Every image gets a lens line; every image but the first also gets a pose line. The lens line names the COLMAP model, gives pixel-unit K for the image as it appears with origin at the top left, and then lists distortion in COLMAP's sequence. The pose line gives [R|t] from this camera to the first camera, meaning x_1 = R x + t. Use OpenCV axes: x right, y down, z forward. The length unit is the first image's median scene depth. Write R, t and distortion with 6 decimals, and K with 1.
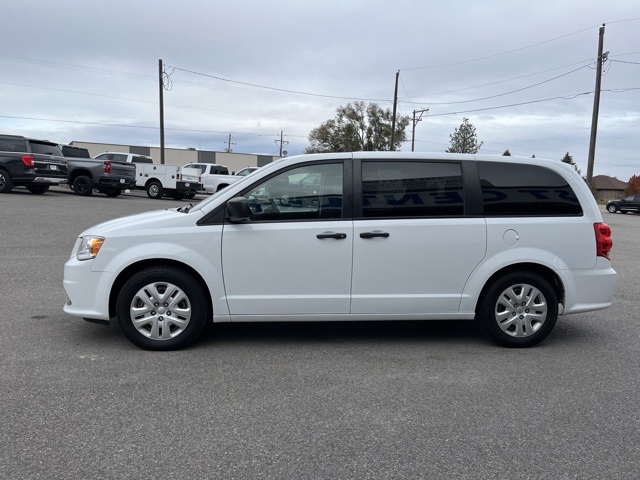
lens RADIAL K [[482.9, 0, 316.8], [0, 482.9, 233.6], [0, 0, 1]] dist [0.071978, -0.093214]
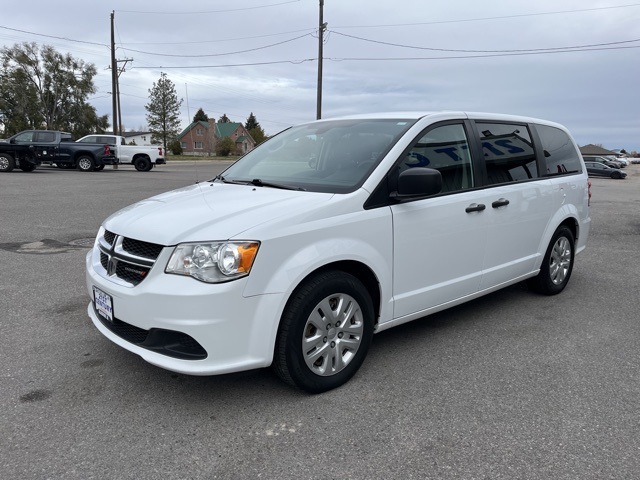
lens RADIAL K [[482.7, 0, 313.8], [0, 482.7, 233.7], [0, 0, 1]] dist [0.077049, -0.109183]
pose [[0.818429, -0.111934, 0.563600, -0.585533], [0.063421, 0.992447, 0.105008, -0.050066], [-0.571097, -0.050198, 0.819347, 0.361370]]
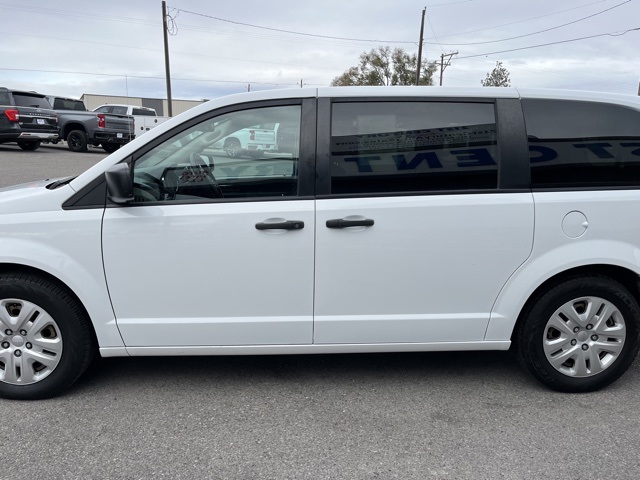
lens RADIAL K [[482.7, 0, 313.8], [0, 482.7, 233.7], [0, 0, 1]] dist [0.077049, -0.109183]
pose [[0.998424, -0.000634, -0.056108, 0.089303], [0.006038, 0.995344, 0.096199, -0.035931], [0.055786, -0.096386, 0.993780, 0.315943]]
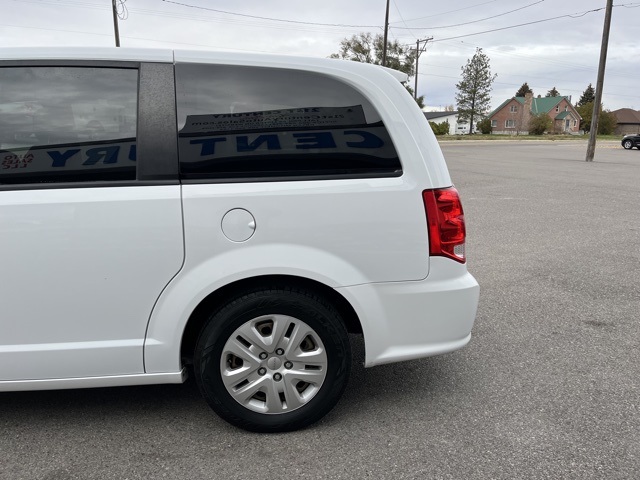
lens RADIAL K [[482.7, 0, 313.8], [0, 482.7, 233.7], [0, 0, 1]] dist [0.077049, -0.109183]
pose [[0.999263, -0.013351, -0.035994, 0.422301], [0.017537, 0.992787, 0.118604, -0.033809], [0.034151, -0.119148, 0.992289, 0.452686]]
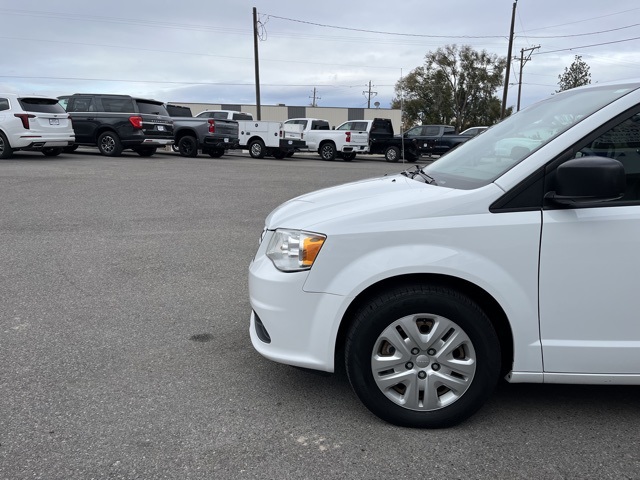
lens RADIAL K [[482.7, 0, 313.8], [0, 482.7, 233.7], [0, 0, 1]] dist [0.077049, -0.109183]
pose [[0.985407, 0.000408, -0.170213, -0.282395], [0.015004, 0.995896, 0.089249, -0.036168], [0.169551, -0.090501, 0.981357, 0.348745]]
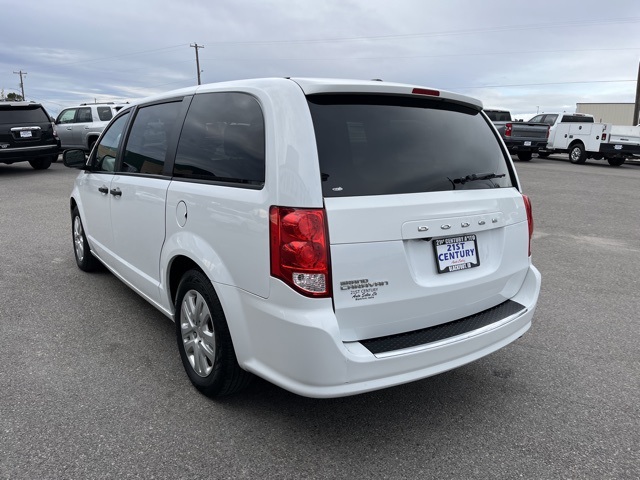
lens RADIAL K [[482.7, 0, 313.8], [0, 482.7, 233.7], [0, 0, 1]] dist [0.077049, -0.109183]
pose [[0.494928, 0.143699, -0.856970, 0.887754], [-0.084910, 0.989509, 0.116885, -0.047152], [0.864776, 0.014916, 0.501937, 0.717595]]
